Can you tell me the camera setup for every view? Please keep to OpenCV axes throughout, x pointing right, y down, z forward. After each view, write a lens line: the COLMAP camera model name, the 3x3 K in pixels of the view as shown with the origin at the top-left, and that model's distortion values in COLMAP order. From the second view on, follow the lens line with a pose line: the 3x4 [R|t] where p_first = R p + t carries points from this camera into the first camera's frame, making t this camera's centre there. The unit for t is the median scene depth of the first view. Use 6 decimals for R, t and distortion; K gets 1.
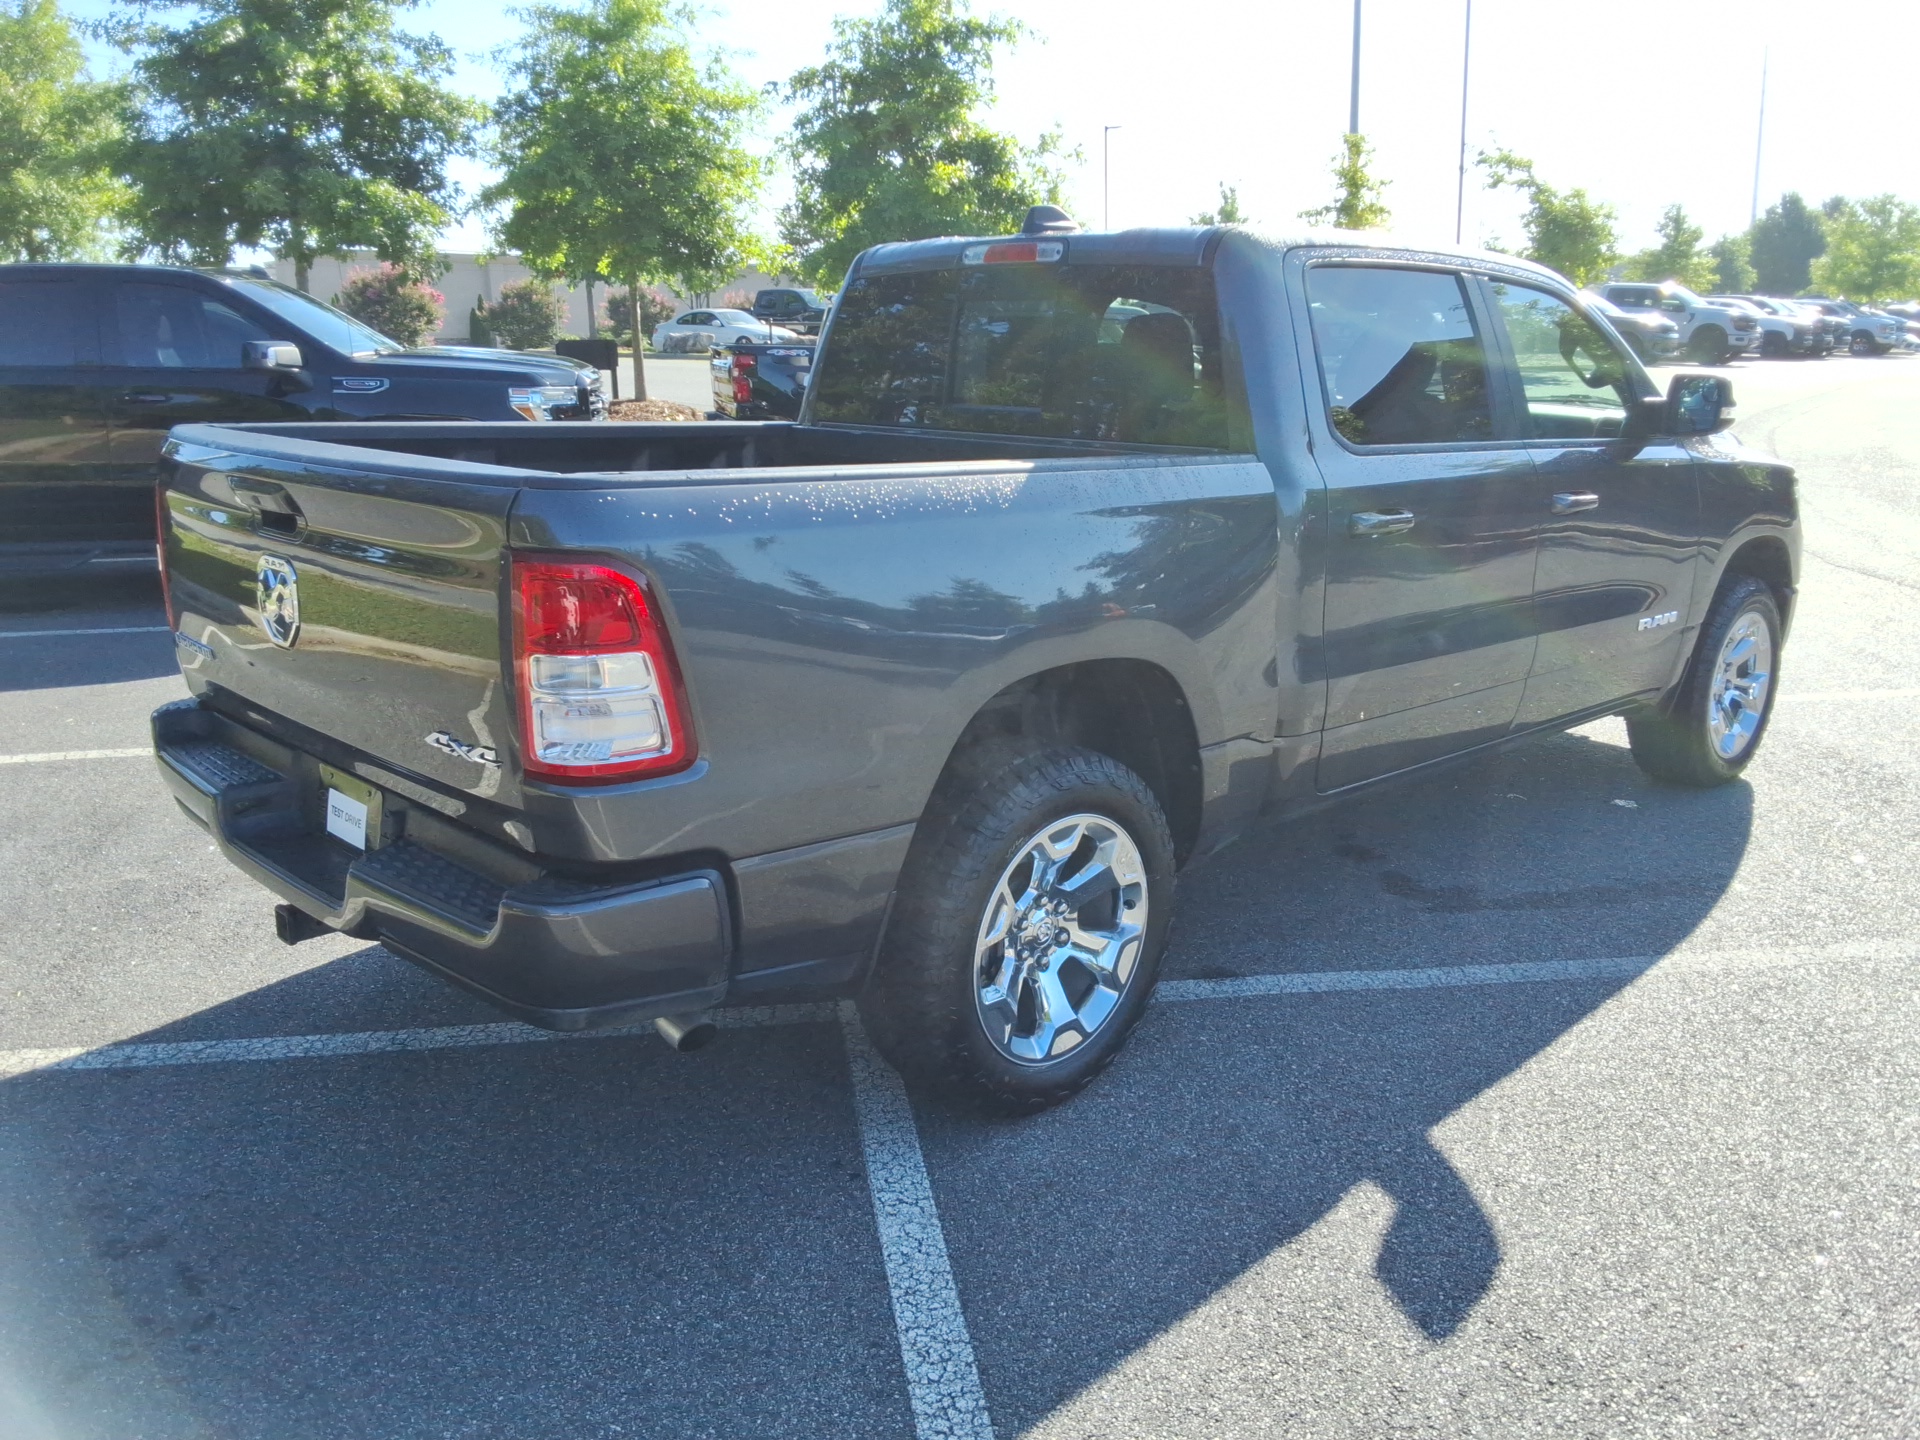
lens RADIAL K [[1517.6, 0, 967.2], [0, 1517.6, 722.3], [0, 0, 1]] dist [0.068616, -0.105260]
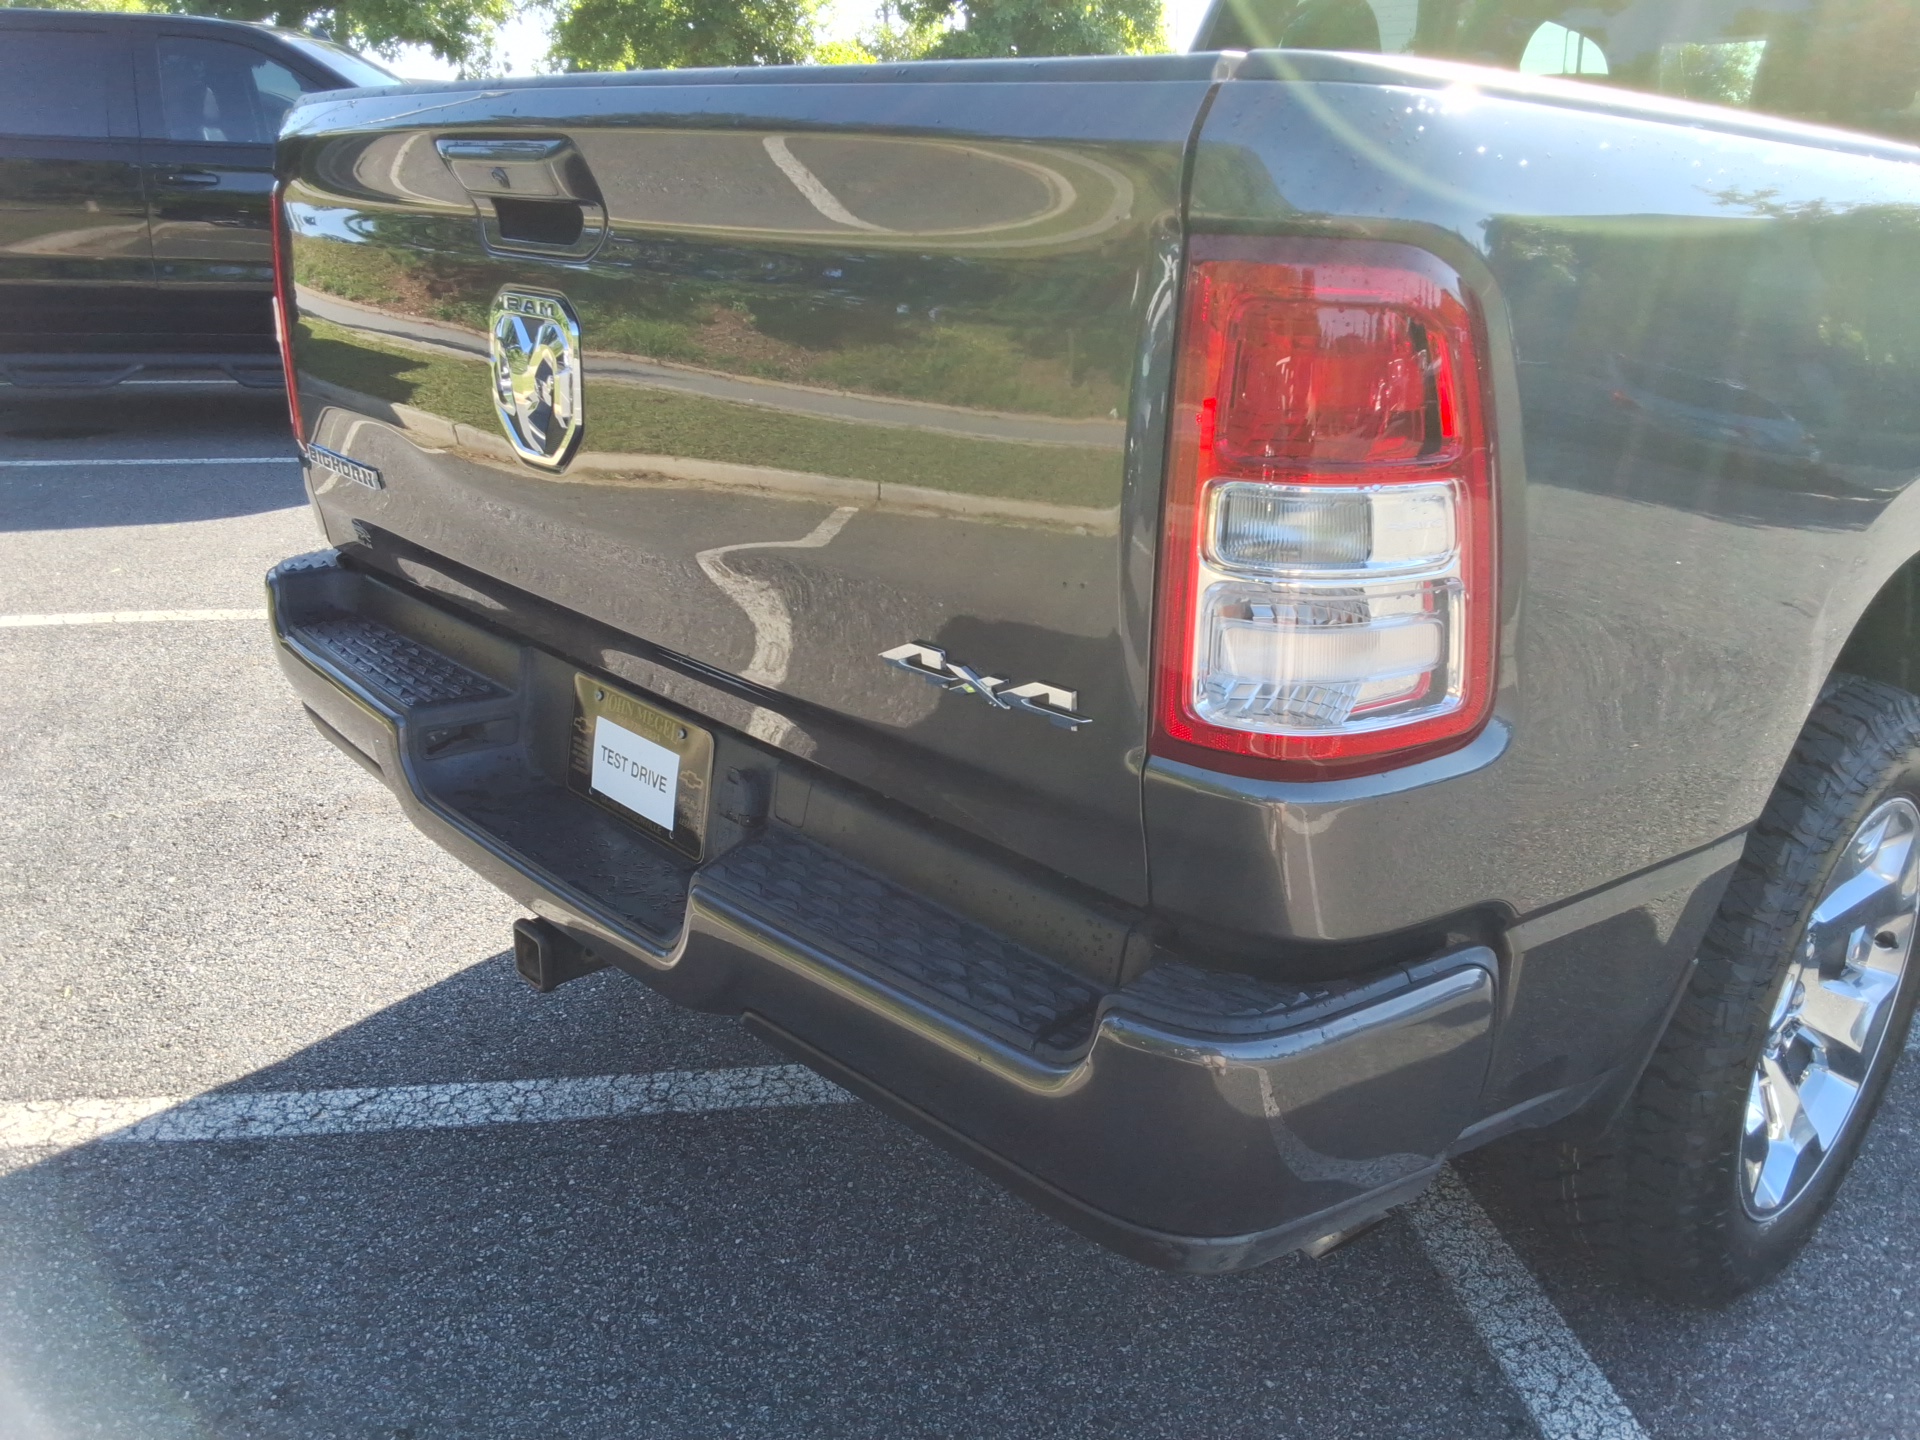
lens RADIAL K [[1517.6, 0, 971.8], [0, 1517.6, 715.9], [0, 0, 1]] dist [0.068616, -0.105260]
pose [[0.999595, 0.025849, -0.011894, -0.227514], [-0.024738, 0.996022, 0.085610, -0.008326], [0.014059, -0.085281, 0.996258, 0.363017]]
